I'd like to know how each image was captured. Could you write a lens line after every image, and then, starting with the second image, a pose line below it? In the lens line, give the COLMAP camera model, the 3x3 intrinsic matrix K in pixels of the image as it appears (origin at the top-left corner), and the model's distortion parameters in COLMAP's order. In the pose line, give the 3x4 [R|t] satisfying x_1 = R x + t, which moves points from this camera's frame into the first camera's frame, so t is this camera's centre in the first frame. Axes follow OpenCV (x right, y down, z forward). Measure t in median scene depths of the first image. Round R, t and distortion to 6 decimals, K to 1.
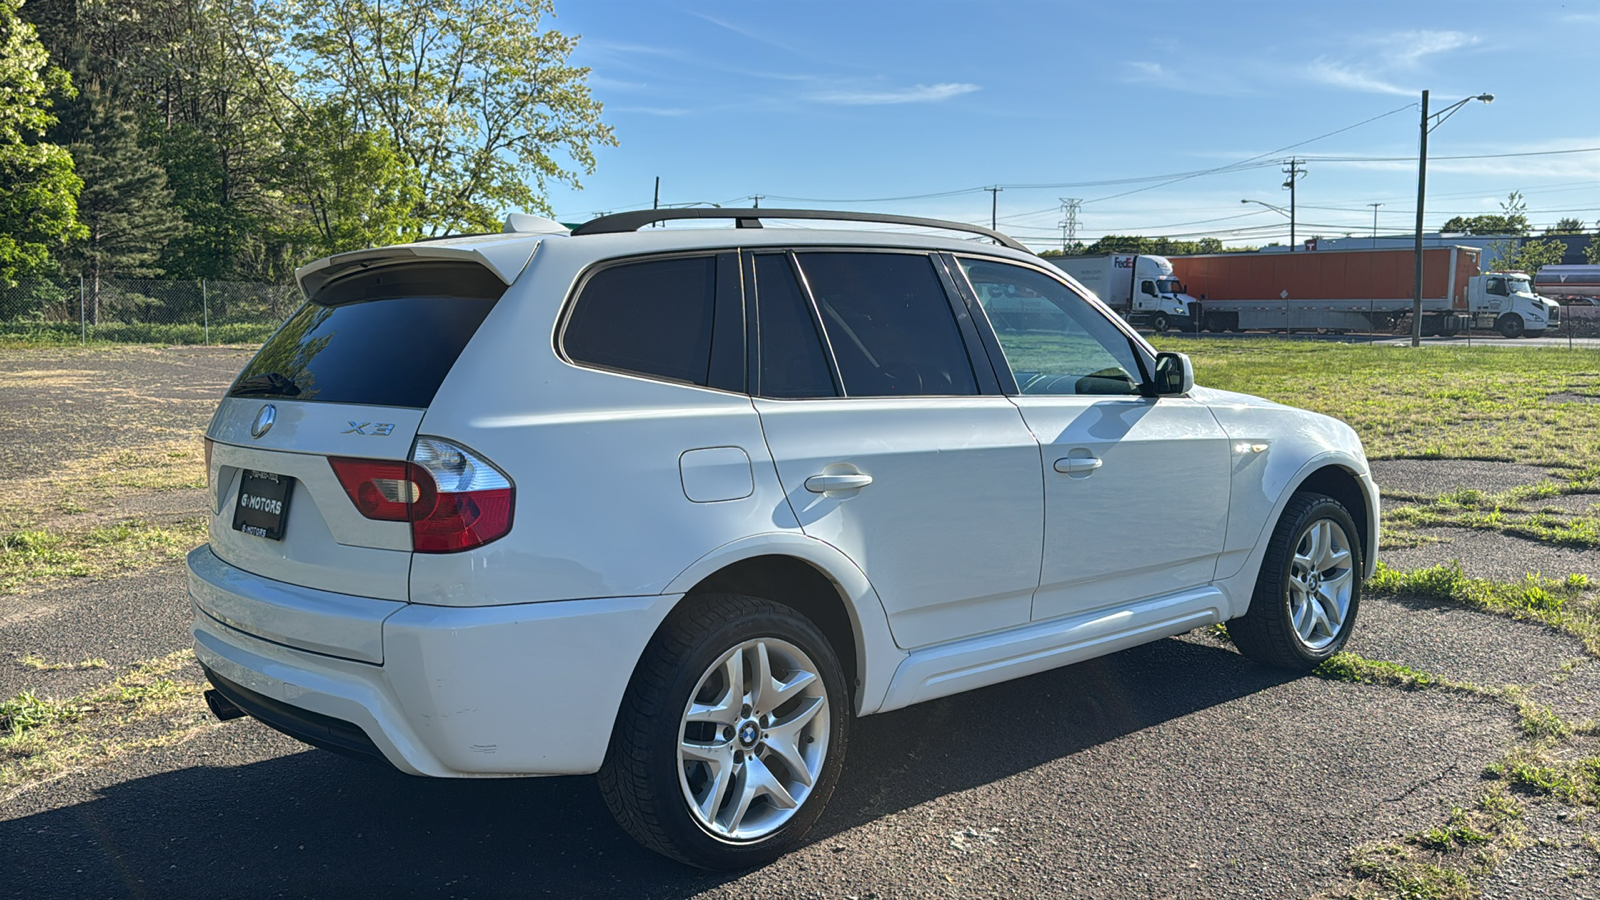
lens RADIAL K [[1369.3, 0, 797.6], [0, 1369.3, 455.2], [0, 0, 1]] dist [0.140046, -0.254232]
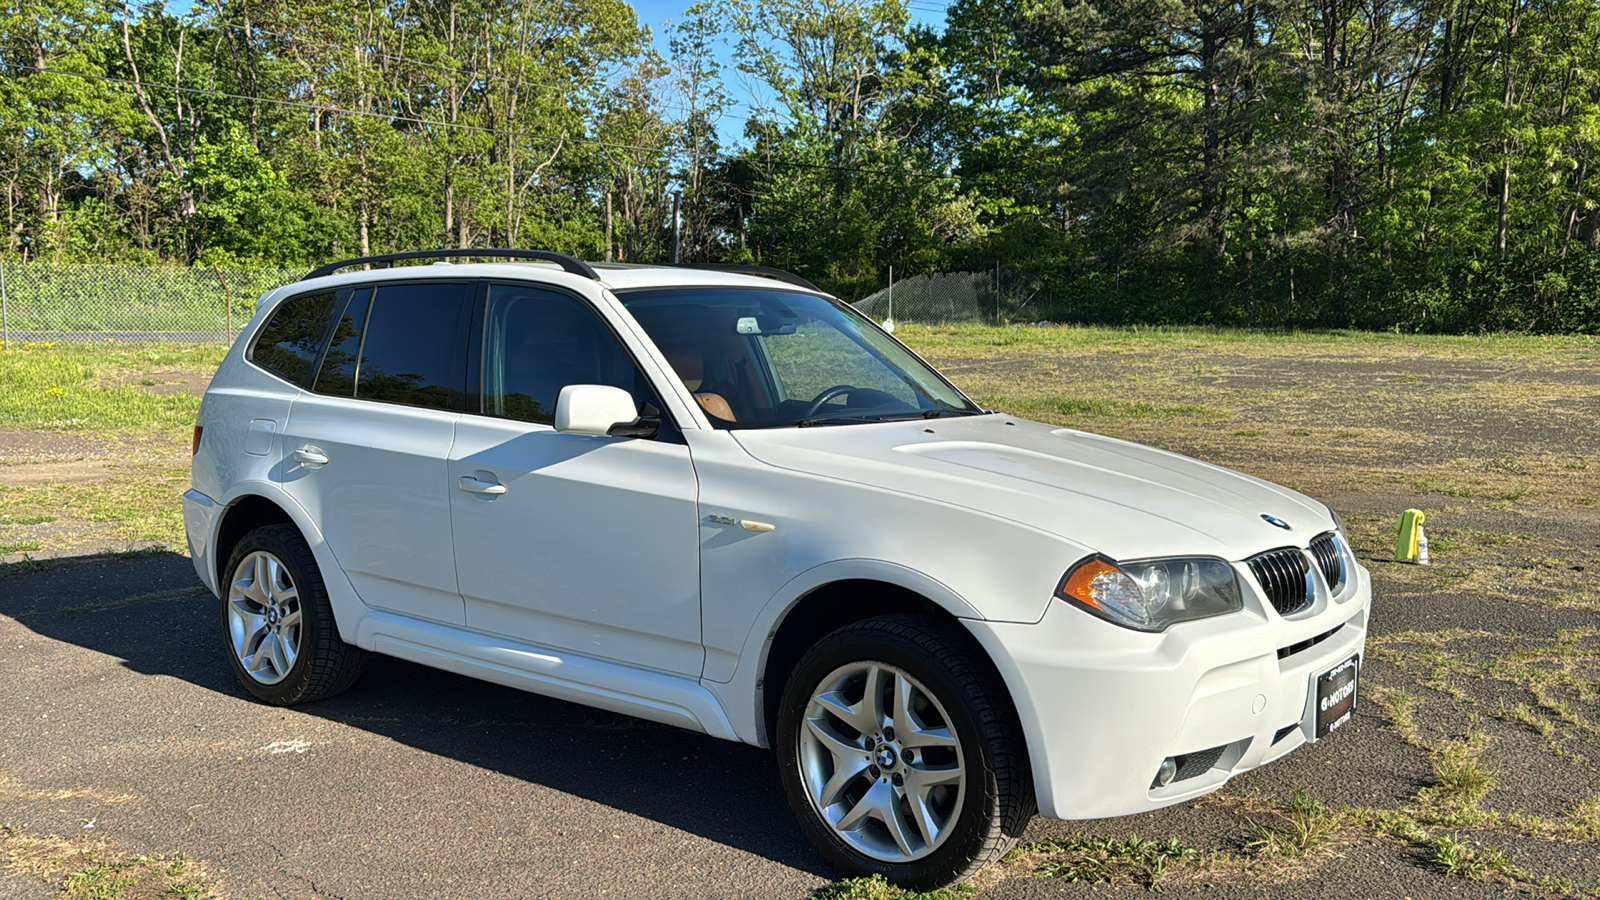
lens RADIAL K [[1369.3, 0, 795.1], [0, 1369.3, 454.9], [0, 0, 1]] dist [0.140046, -0.254232]
pose [[0.169103, 0.105134, -0.979975, 0.276533], [-0.097752, 0.991181, 0.089469, -0.029063], [0.980739, 0.080665, 0.177888, 0.232919]]
